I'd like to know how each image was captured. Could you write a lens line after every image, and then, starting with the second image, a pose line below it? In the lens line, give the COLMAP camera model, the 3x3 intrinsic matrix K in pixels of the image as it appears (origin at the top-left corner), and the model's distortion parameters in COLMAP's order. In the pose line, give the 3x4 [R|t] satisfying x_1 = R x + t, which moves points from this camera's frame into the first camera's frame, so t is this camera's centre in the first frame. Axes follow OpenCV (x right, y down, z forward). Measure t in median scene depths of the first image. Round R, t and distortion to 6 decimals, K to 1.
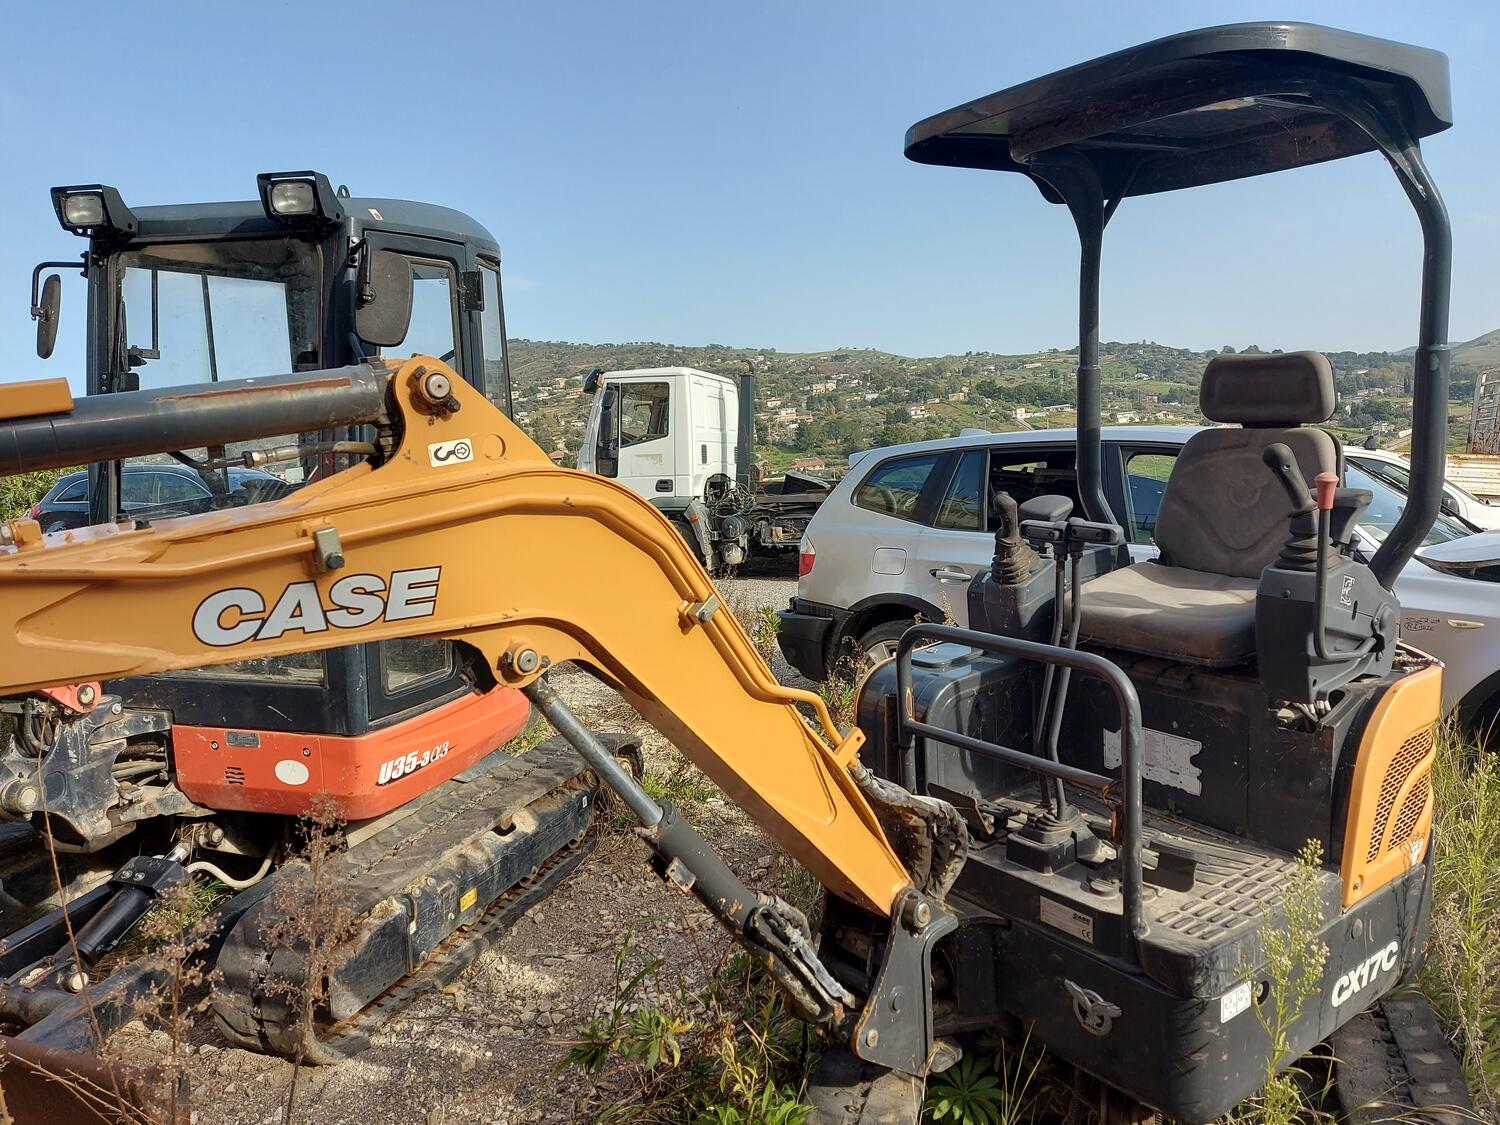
lens RADIAL K [[1084.8, 0, 759.5], [0, 1084.8, 560.7], [0, 0, 1]] dist [0.075604, -0.066829]
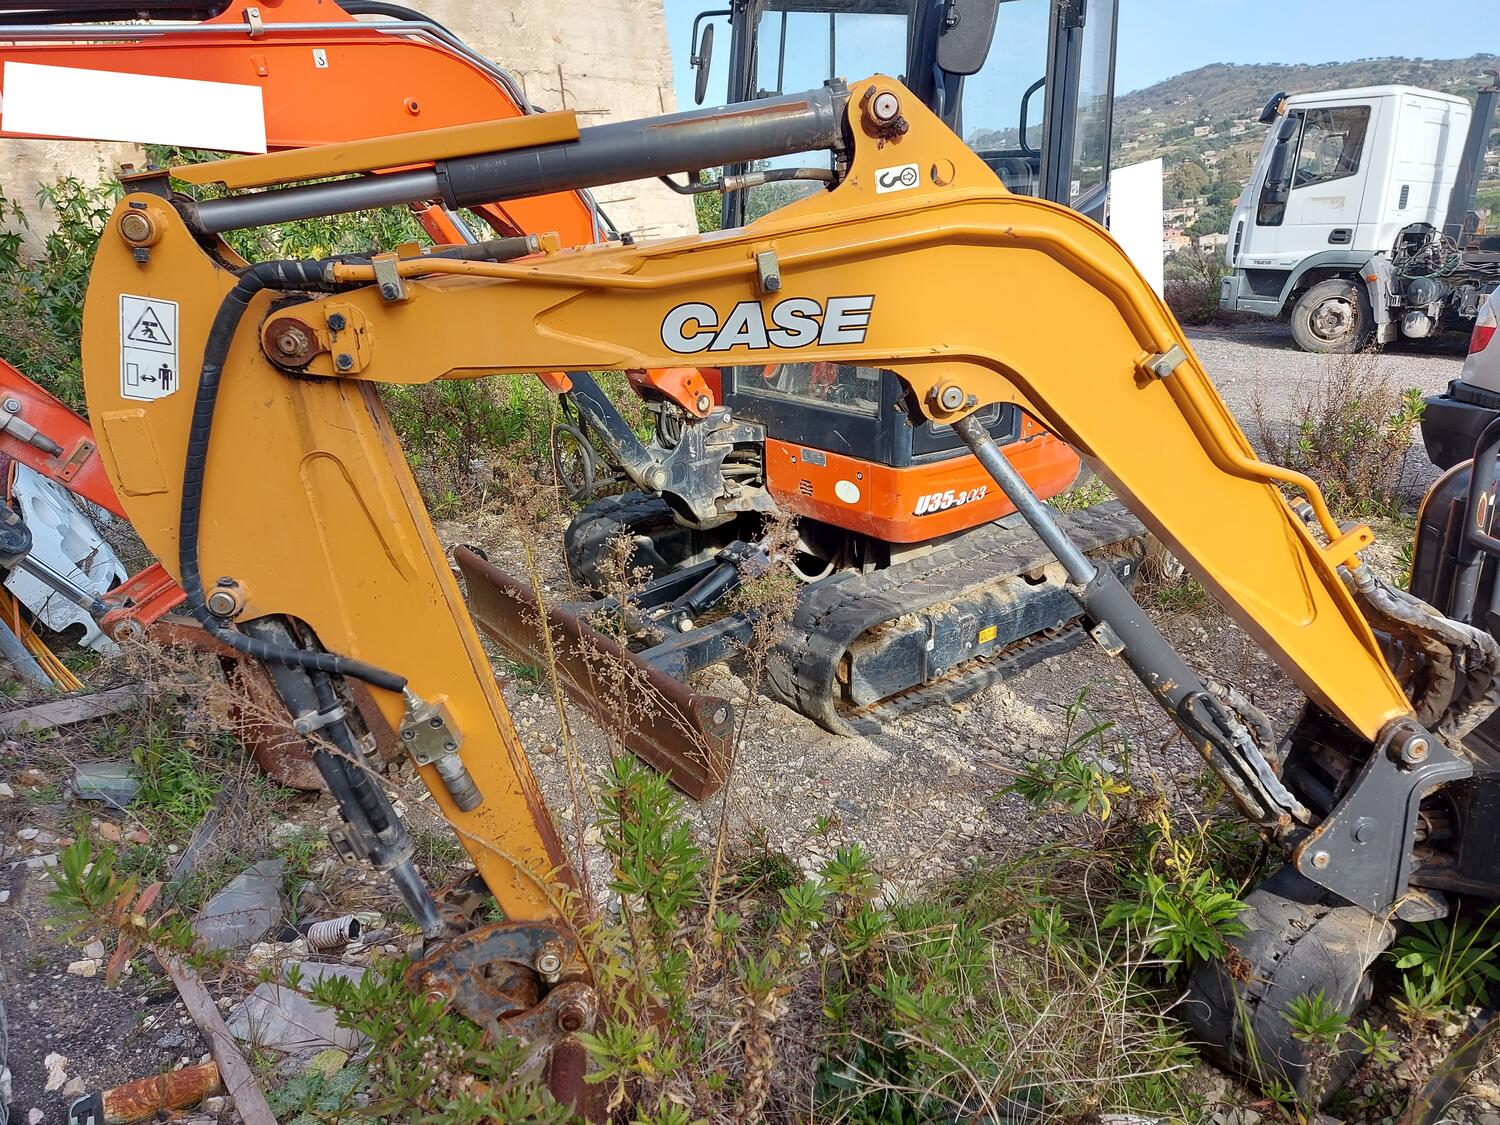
lens RADIAL K [[1084.8, 0, 756.1], [0, 1084.8, 567.6], [0, 0, 1]] dist [0.075604, -0.066829]
pose [[0.830980, 0.182794, -0.525414, 0.111650], [-0.062033, 0.969031, 0.239020, 0.008193], [0.552833, -0.166028, 0.816584, 0.025980]]
